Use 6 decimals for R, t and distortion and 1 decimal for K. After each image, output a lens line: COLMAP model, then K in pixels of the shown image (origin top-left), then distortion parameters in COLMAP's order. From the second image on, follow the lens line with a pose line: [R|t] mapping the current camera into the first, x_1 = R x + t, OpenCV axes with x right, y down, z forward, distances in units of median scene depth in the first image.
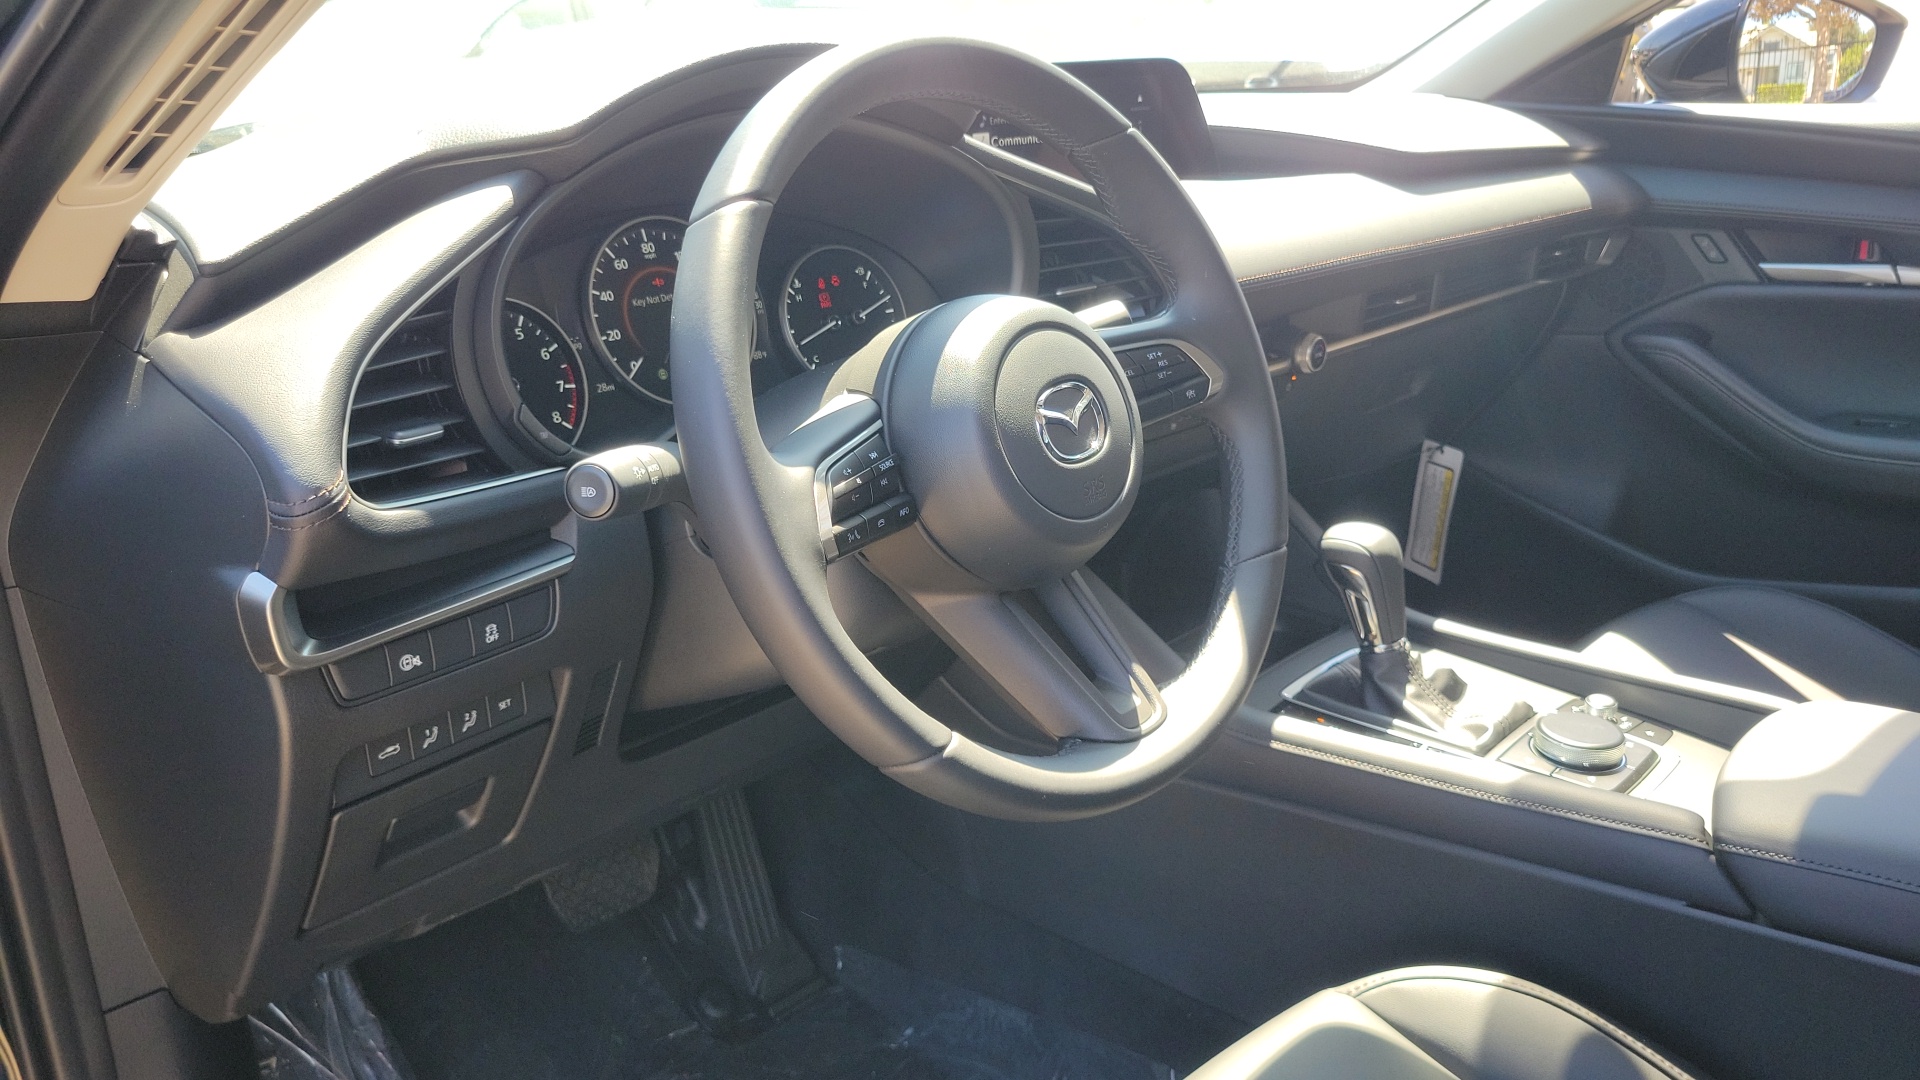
lens RADIAL K [[1447.9, 0, 960.0], [0, 1447.9, 540.0], [0, 0, 1]] dist [0.027083, -0.002574]
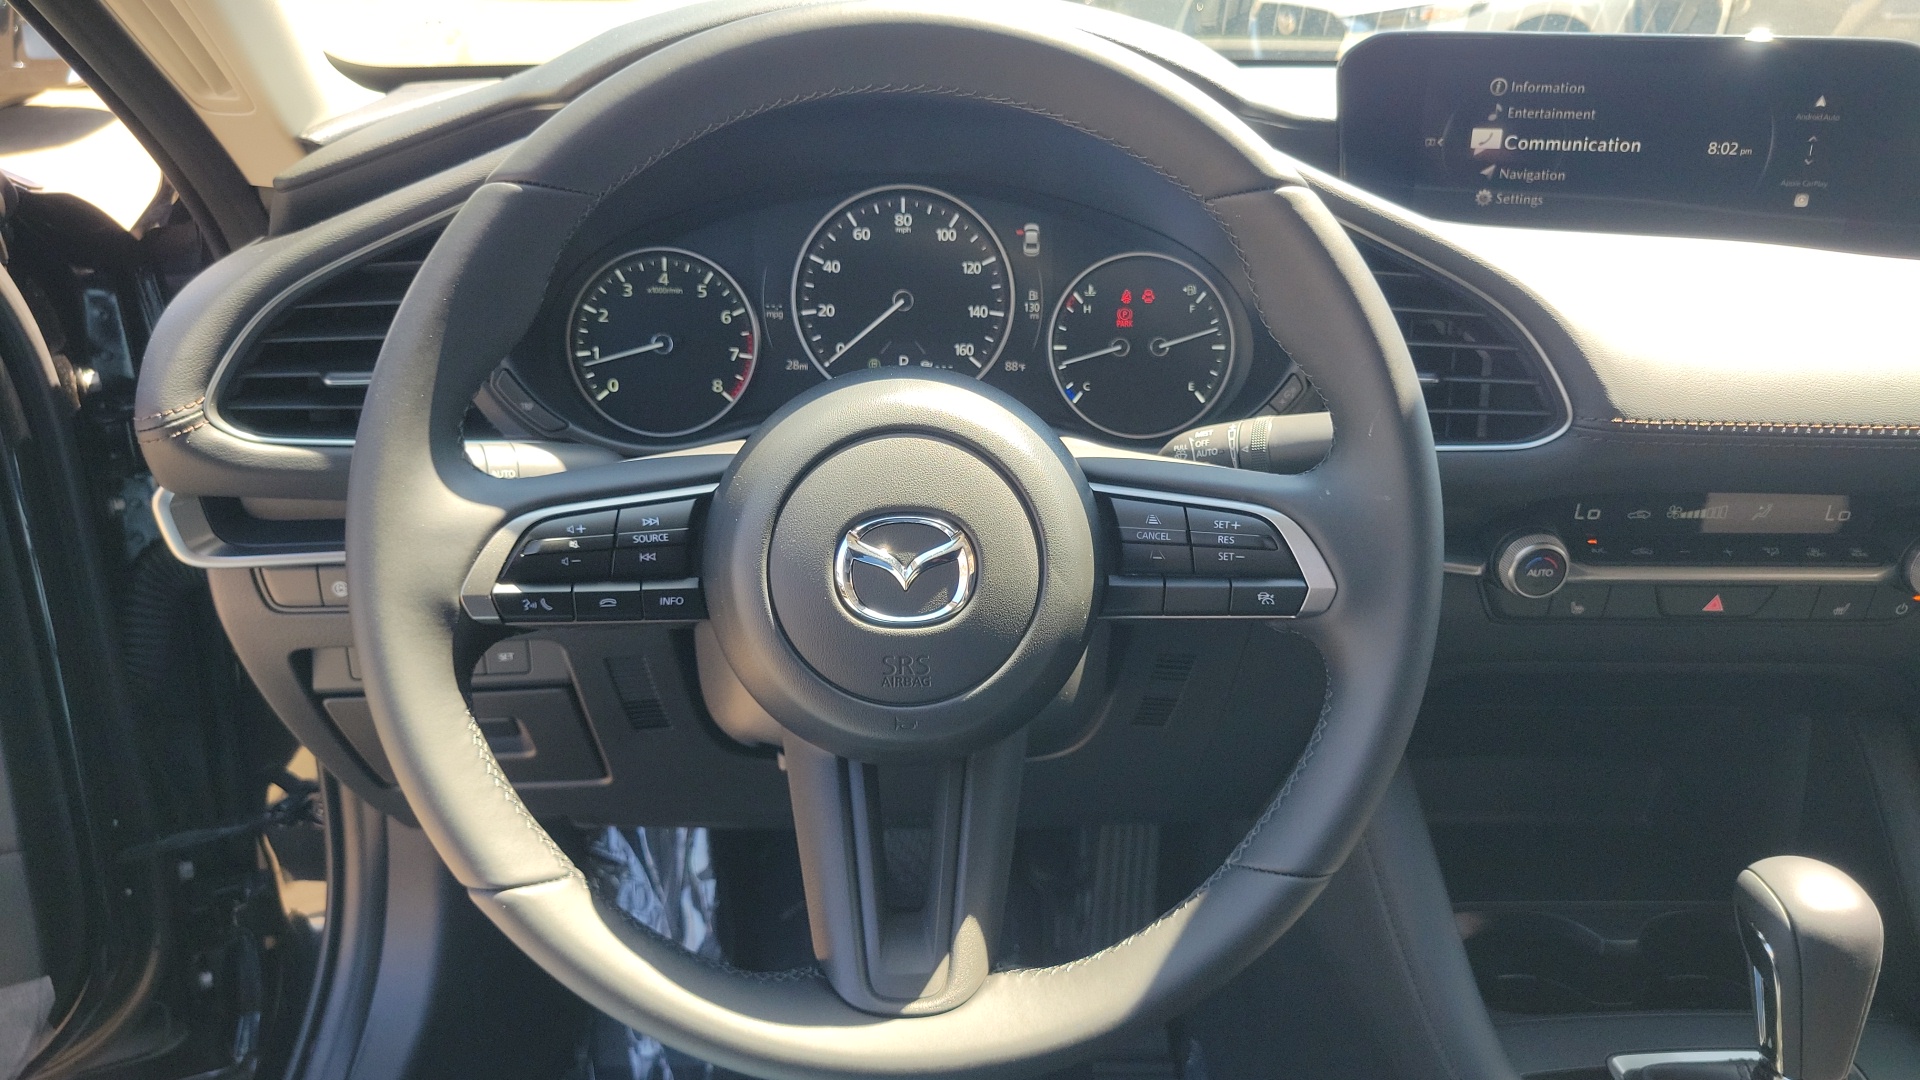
lens RADIAL K [[1455.6, 0, 969.0], [0, 1455.6, 547.7], [0, 0, 1]] dist [0.026750, -0.015792]
pose [[0.711329, 0.308147, -0.631710, 0.393621], [-0.259697, 0.950398, 0.171173, -0.160147], [0.653122, 0.042293, 0.756071, 0.340493]]
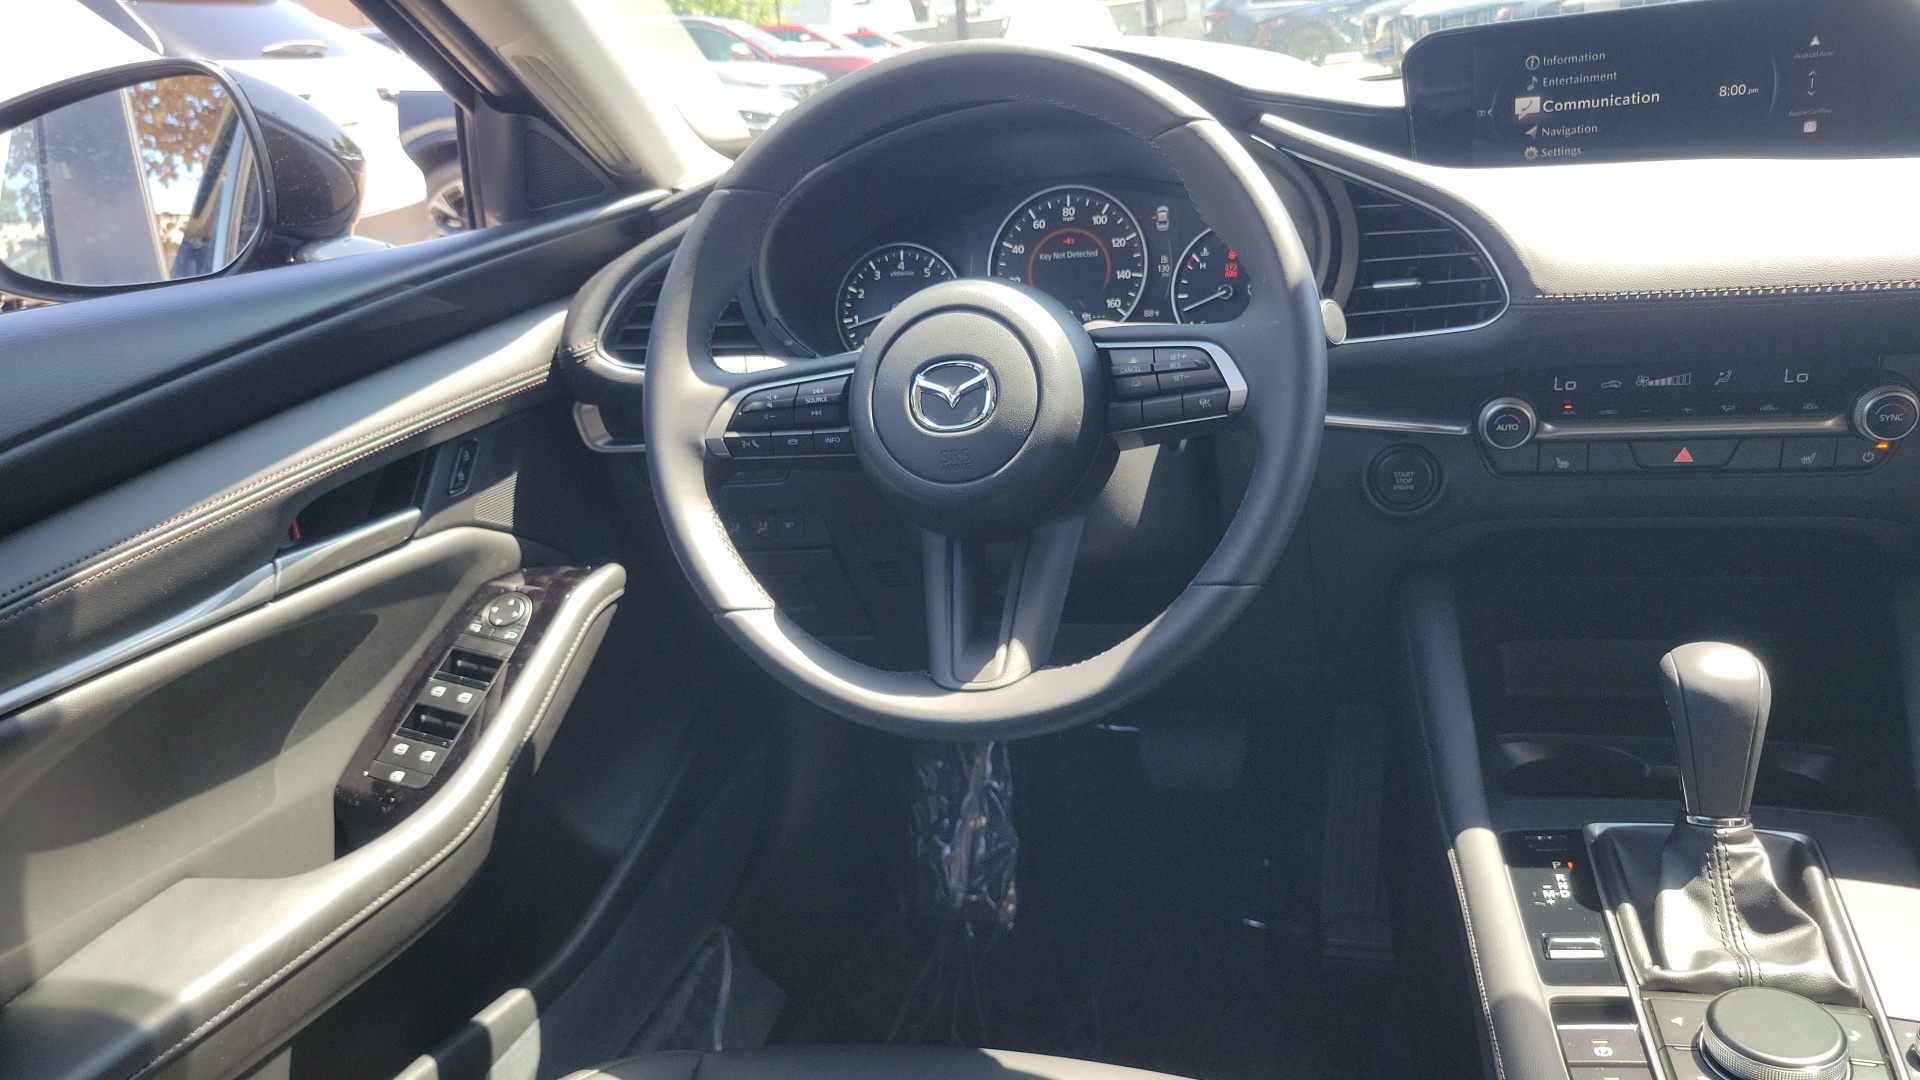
lens RADIAL K [[1455.6, 0, 969.0], [0, 1455.6, 547.7], [0, 0, 1]] dist [0.026750, -0.015792]
pose [[0.459058, 0.257546, -0.850256, 0.767979], [-0.200166, 0.962433, 0.183454, -0.127602], [0.865563, 0.085977, 0.493365, 0.333211]]
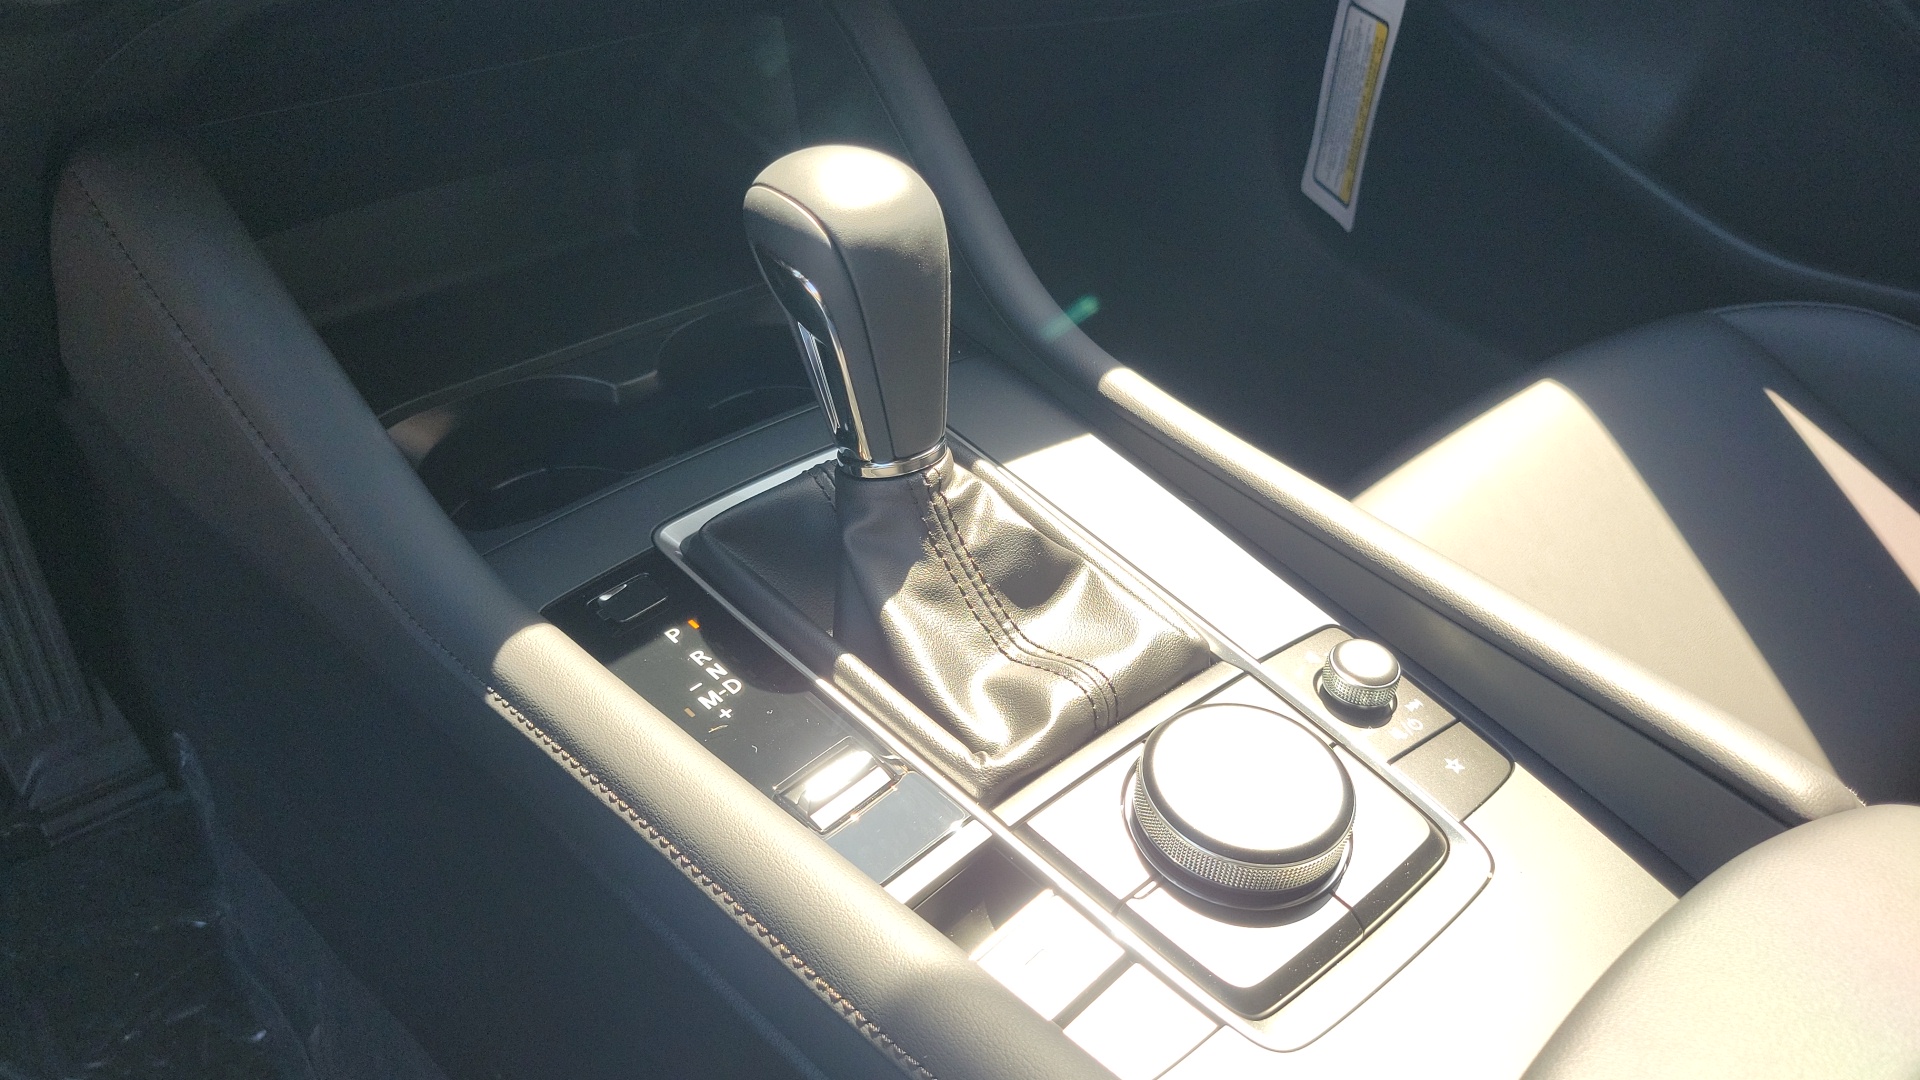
lens RADIAL K [[1447.9, 0, 960.0], [0, 1447.9, 540.0], [0, 0, 1]] dist [0.027083, -0.002574]
pose [[0.992489, 0.118783, -0.029273, 0.353861], [-0.102778, 0.939377, 0.327119, -0.046582], [0.066354, -0.321653, 0.944530, 0.651510]]
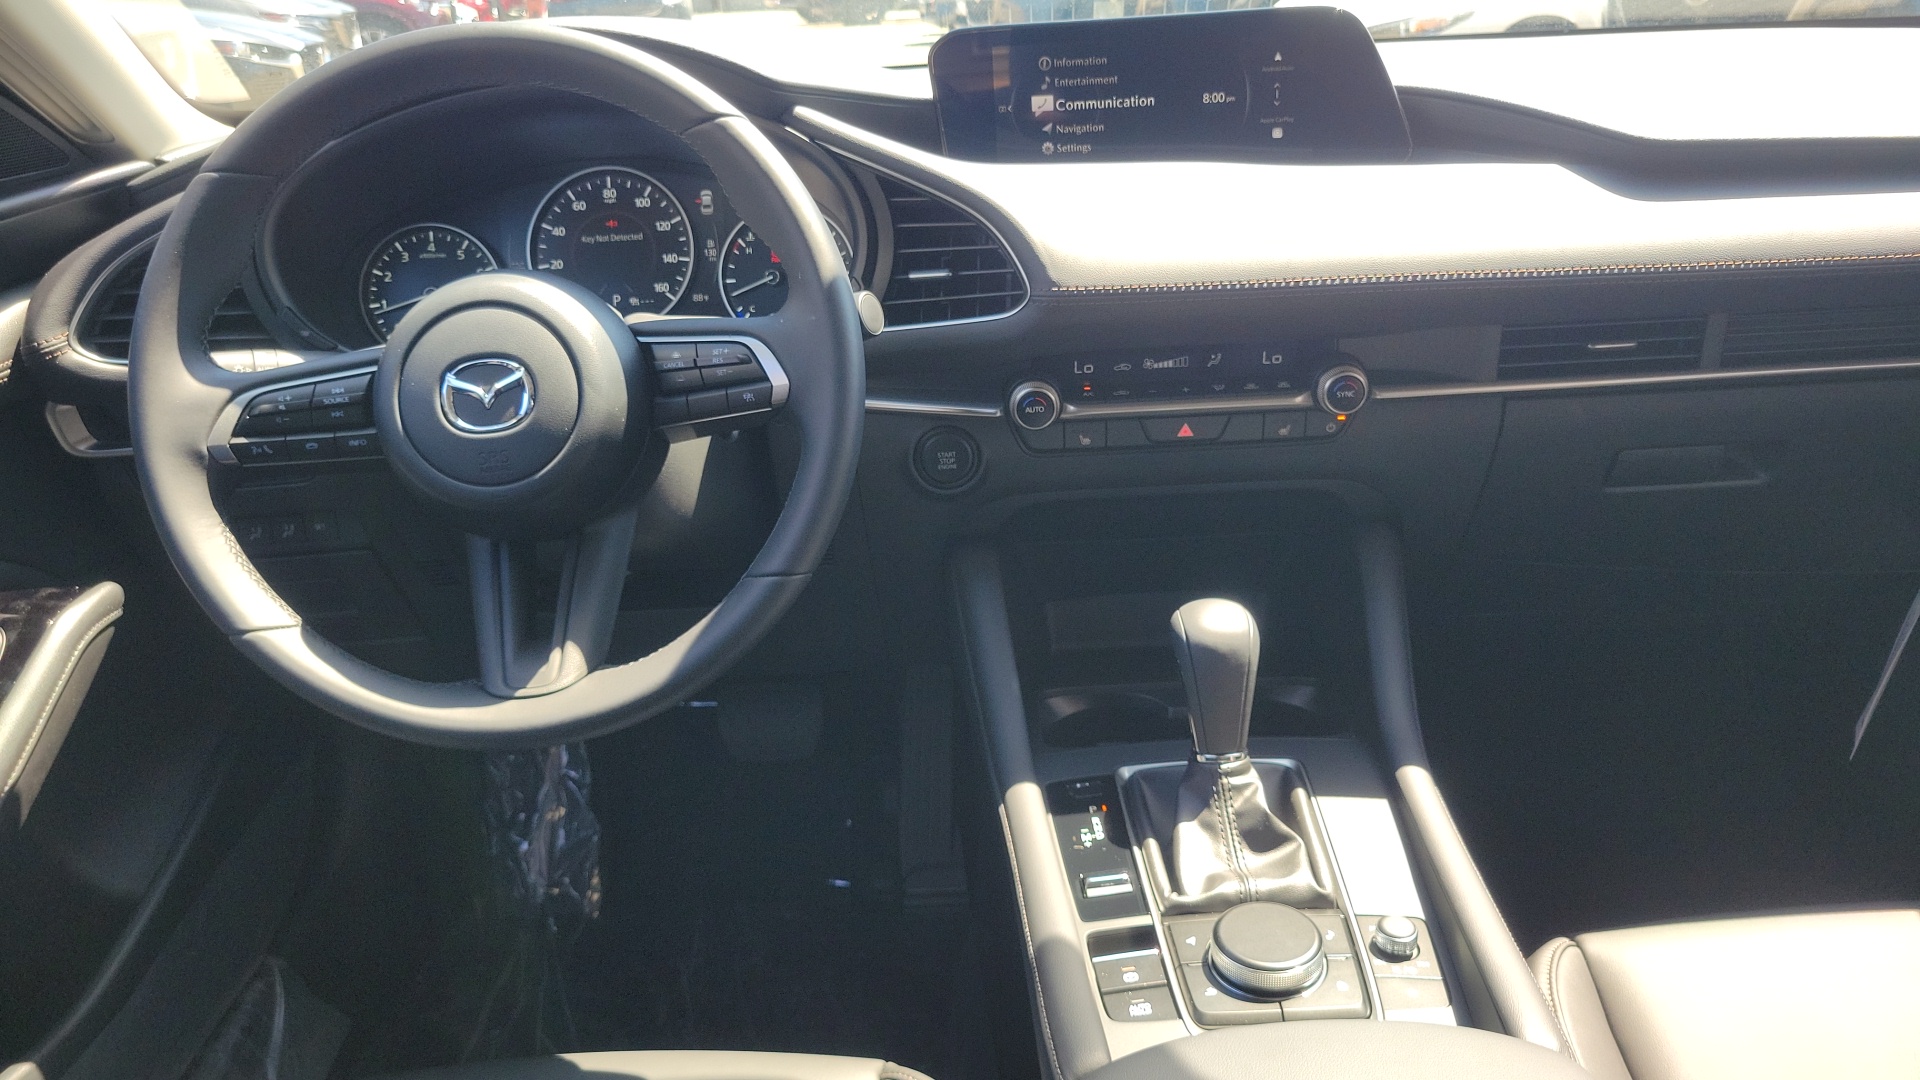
lens RADIAL K [[1455.6, 0, 969.0], [0, 1455.6, 547.7], [0, 0, 1]] dist [0.026750, -0.015792]
pose [[0.688125, 0.251341, -0.680670, 0.785398], [-0.198910, 0.967496, 0.156164, -0.152967], [0.697795, 0.027932, 0.715752, 0.339304]]
